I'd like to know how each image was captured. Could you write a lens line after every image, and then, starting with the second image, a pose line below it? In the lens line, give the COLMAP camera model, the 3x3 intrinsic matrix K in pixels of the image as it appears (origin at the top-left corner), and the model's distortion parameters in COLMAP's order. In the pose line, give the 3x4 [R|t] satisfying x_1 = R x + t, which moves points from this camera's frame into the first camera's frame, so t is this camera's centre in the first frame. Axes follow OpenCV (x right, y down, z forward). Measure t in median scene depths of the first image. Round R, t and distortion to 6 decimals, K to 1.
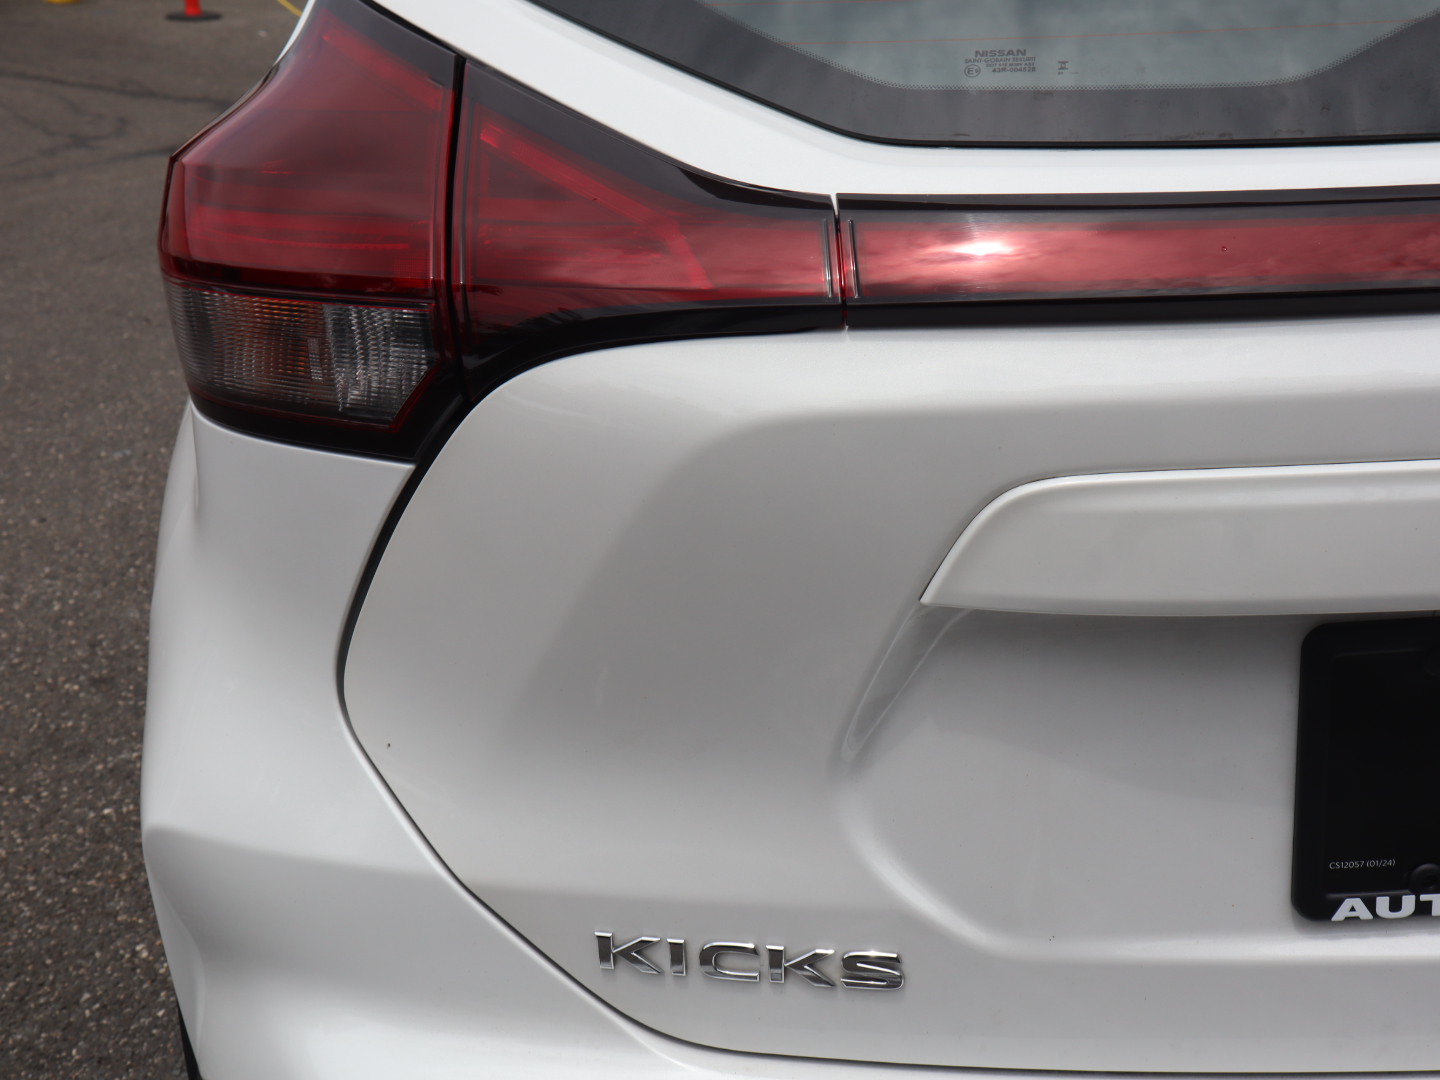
lens RADIAL K [[1691.2, 0, 720.0], [0, 1691.2, 540.0], [0, 0, 1]] dist [0.006329, 0.041921]
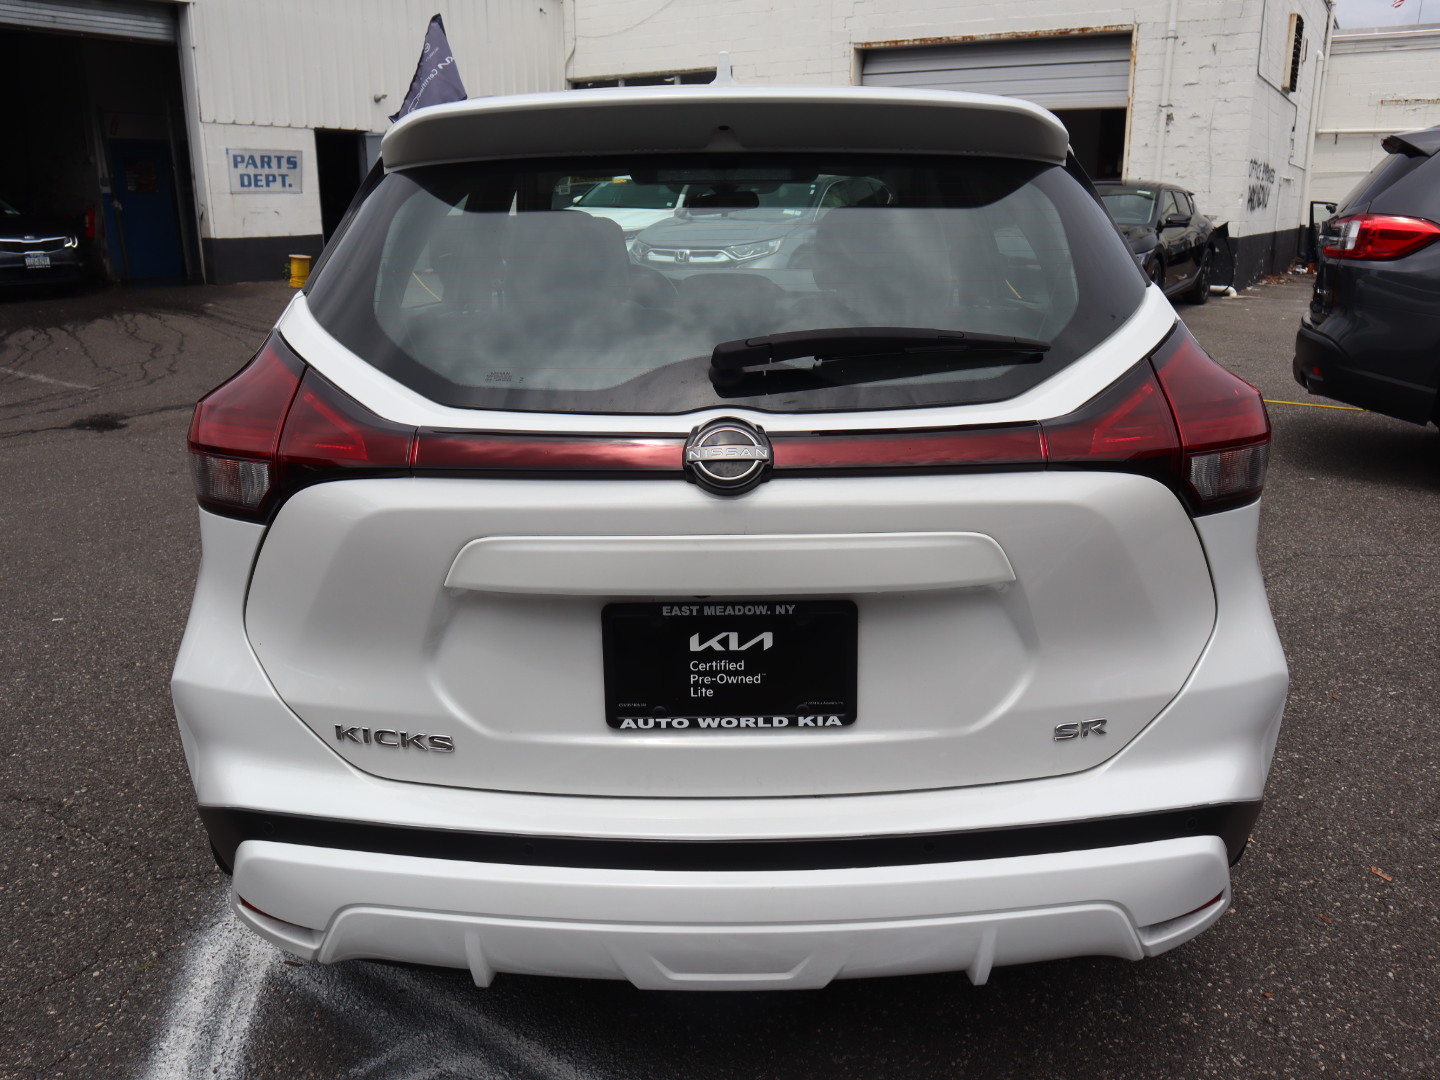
lens RADIAL K [[1139.1, 0, 720.0], [0, 1139.1, 540.0], [0, 0, 1]] dist [-0.122608, 0.088144]
pose [[0.998989, 0.043918, -0.009558, 0.226210], [-0.044610, 0.994807, -0.091484, 0.043667], [0.005491, 0.091818, 0.995761, -0.289565]]
